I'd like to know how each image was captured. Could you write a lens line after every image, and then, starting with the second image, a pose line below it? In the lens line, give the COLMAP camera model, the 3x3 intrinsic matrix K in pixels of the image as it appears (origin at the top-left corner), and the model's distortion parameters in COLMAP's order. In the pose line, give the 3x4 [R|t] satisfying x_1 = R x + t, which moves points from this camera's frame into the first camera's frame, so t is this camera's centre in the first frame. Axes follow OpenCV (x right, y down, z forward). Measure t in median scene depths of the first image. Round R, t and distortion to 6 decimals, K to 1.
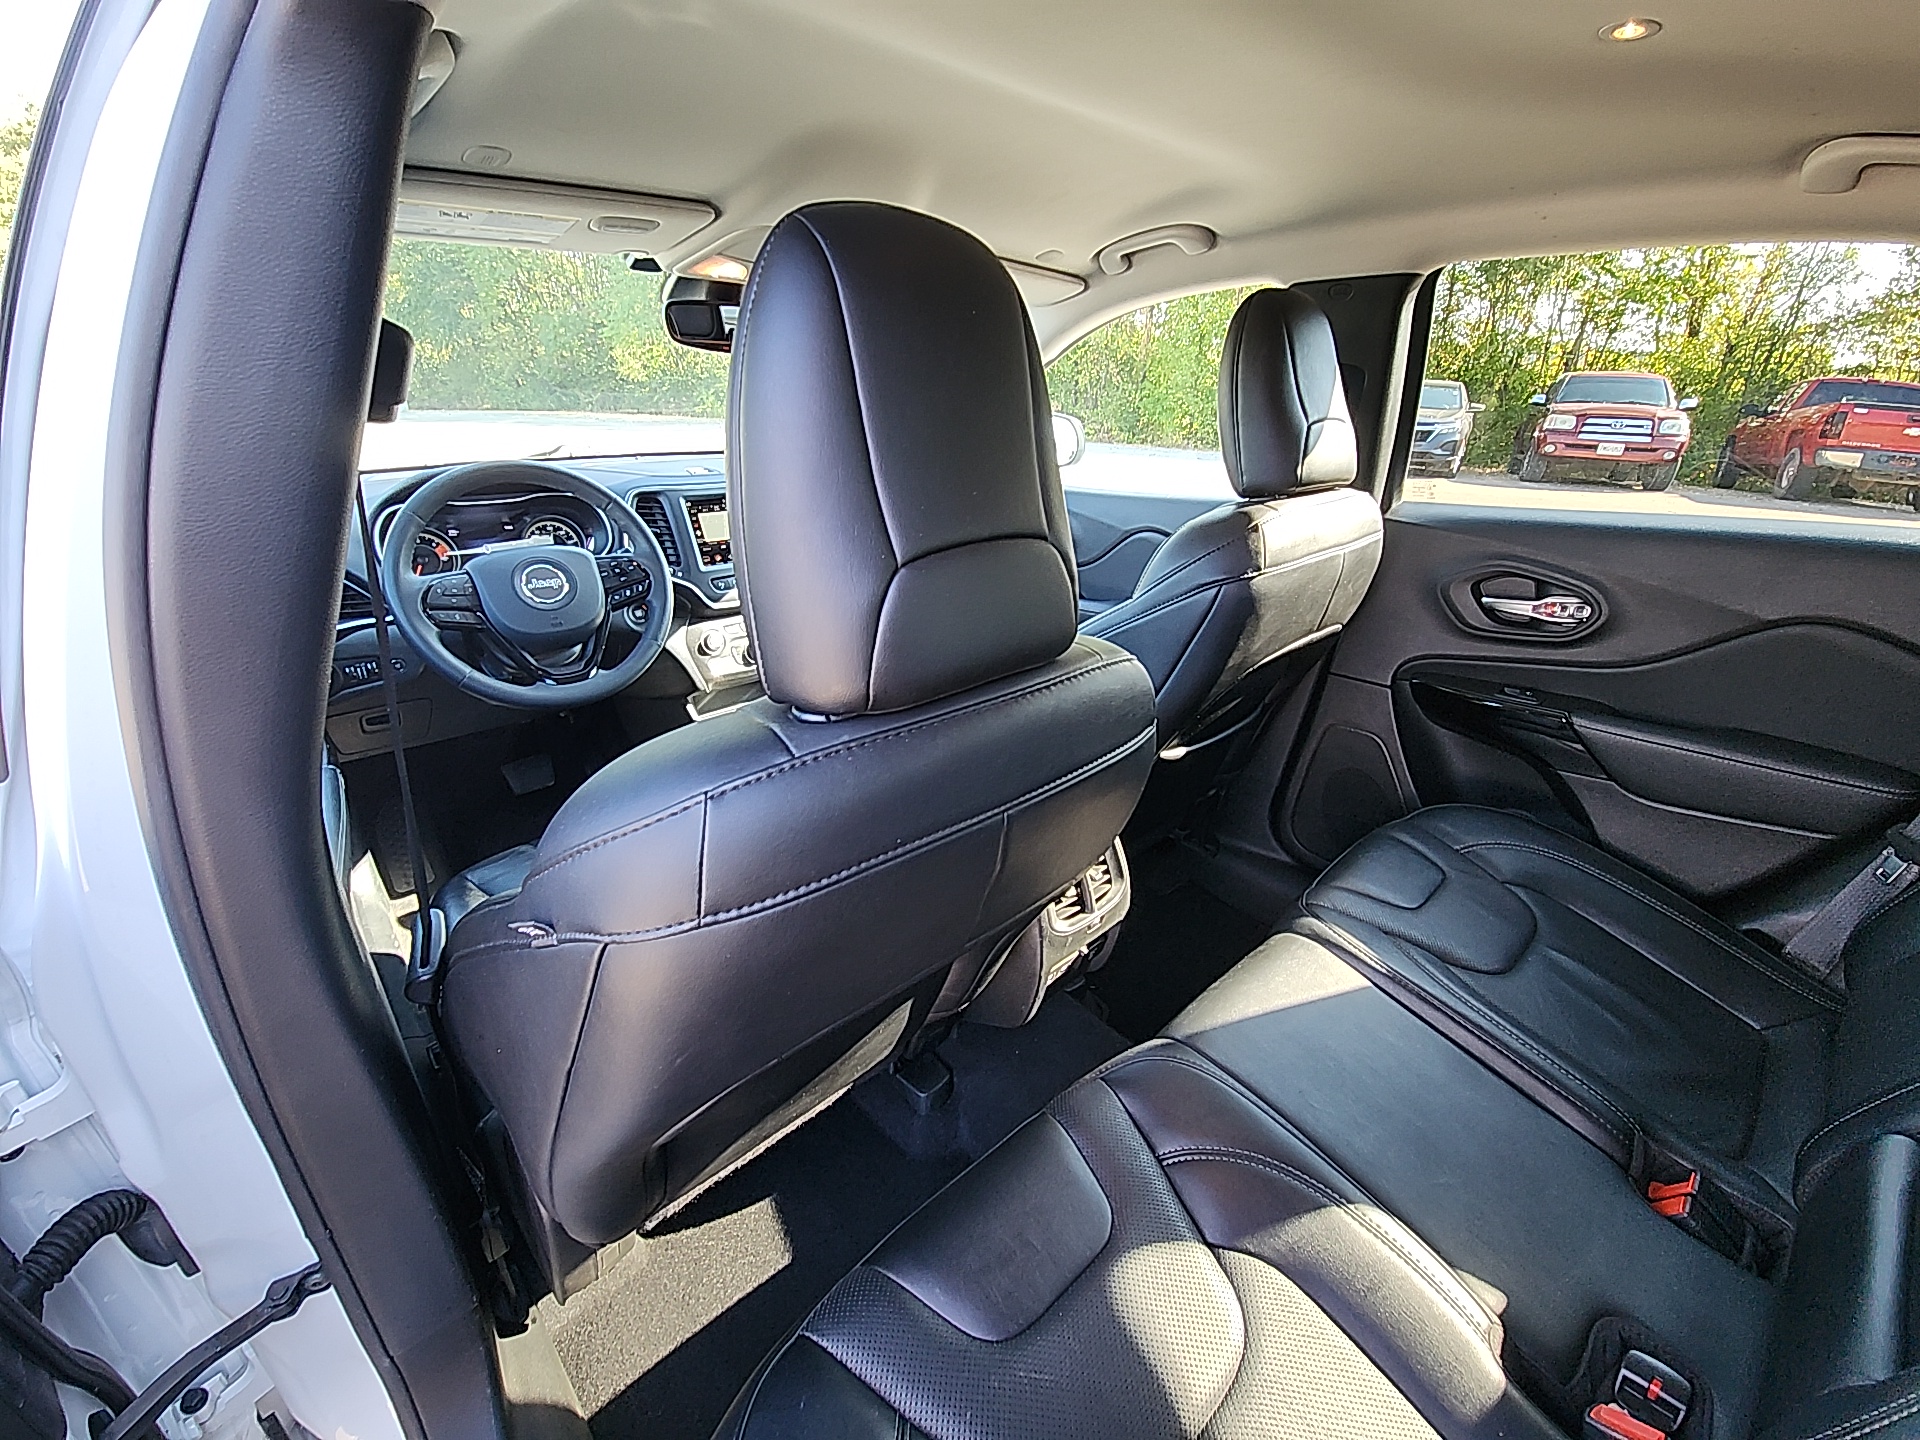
lens RADIAL K [[788.1, 0, 960.0], [0, 788.1, 720.0], [0, 0, 1]] dist [-0.000448, -0.004232]
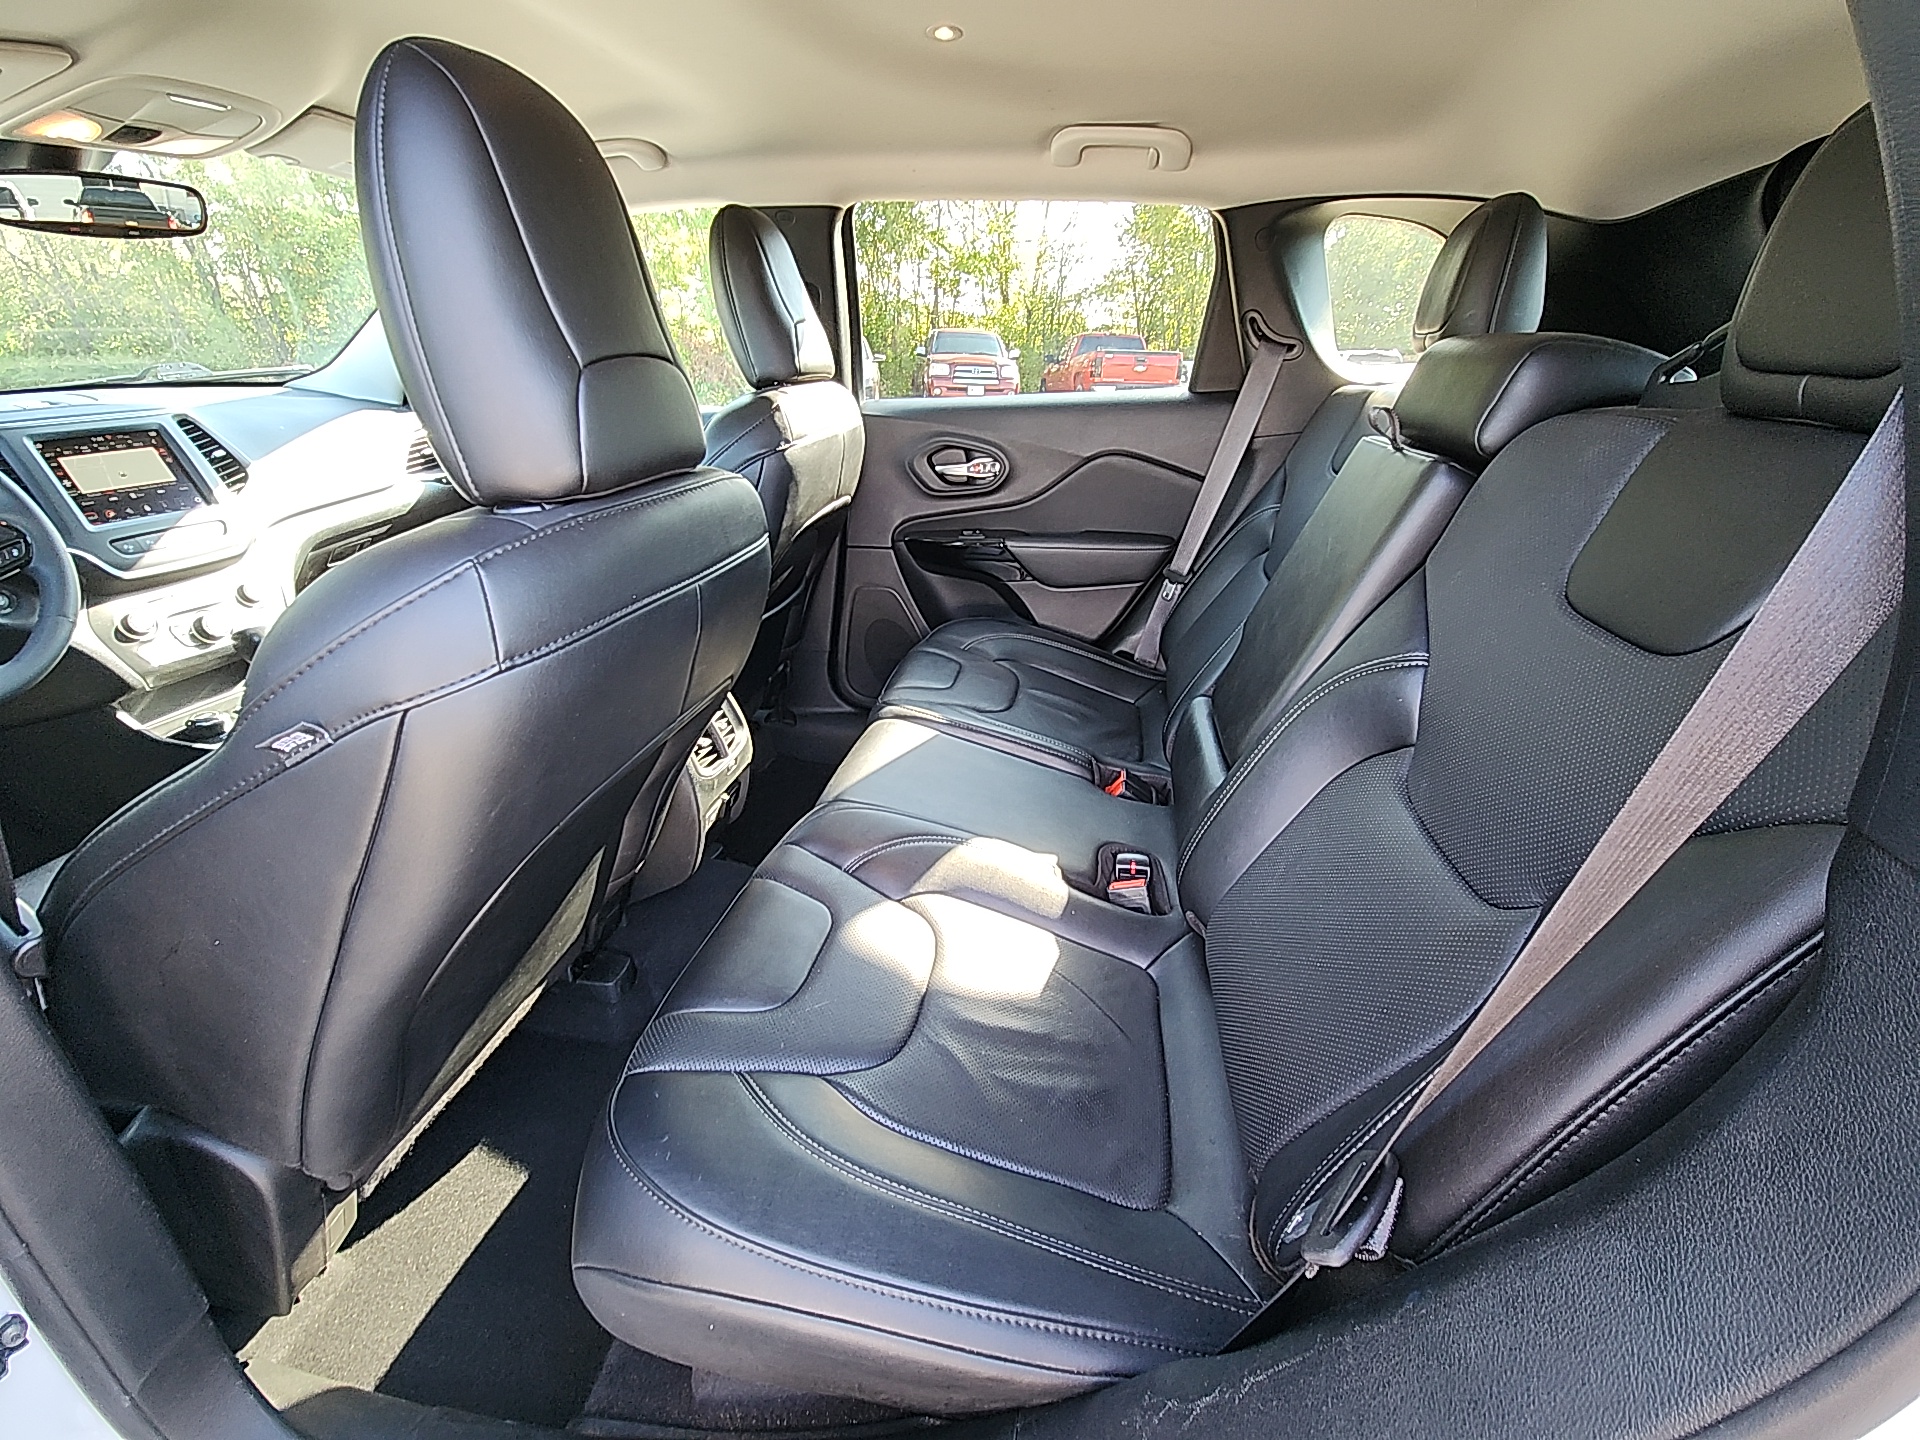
lens RADIAL K [[760.9, 0, 960.9], [0, 760.9, 724.8], [0, 0, 1]] dist [0.018868, -0.012732]
pose [[0.796405, -0.259589, 0.546217, -0.154030], [0.225318, 0.965527, 0.130344, 0.124149], [-0.561223, 0.019266, 0.827440, -0.123729]]
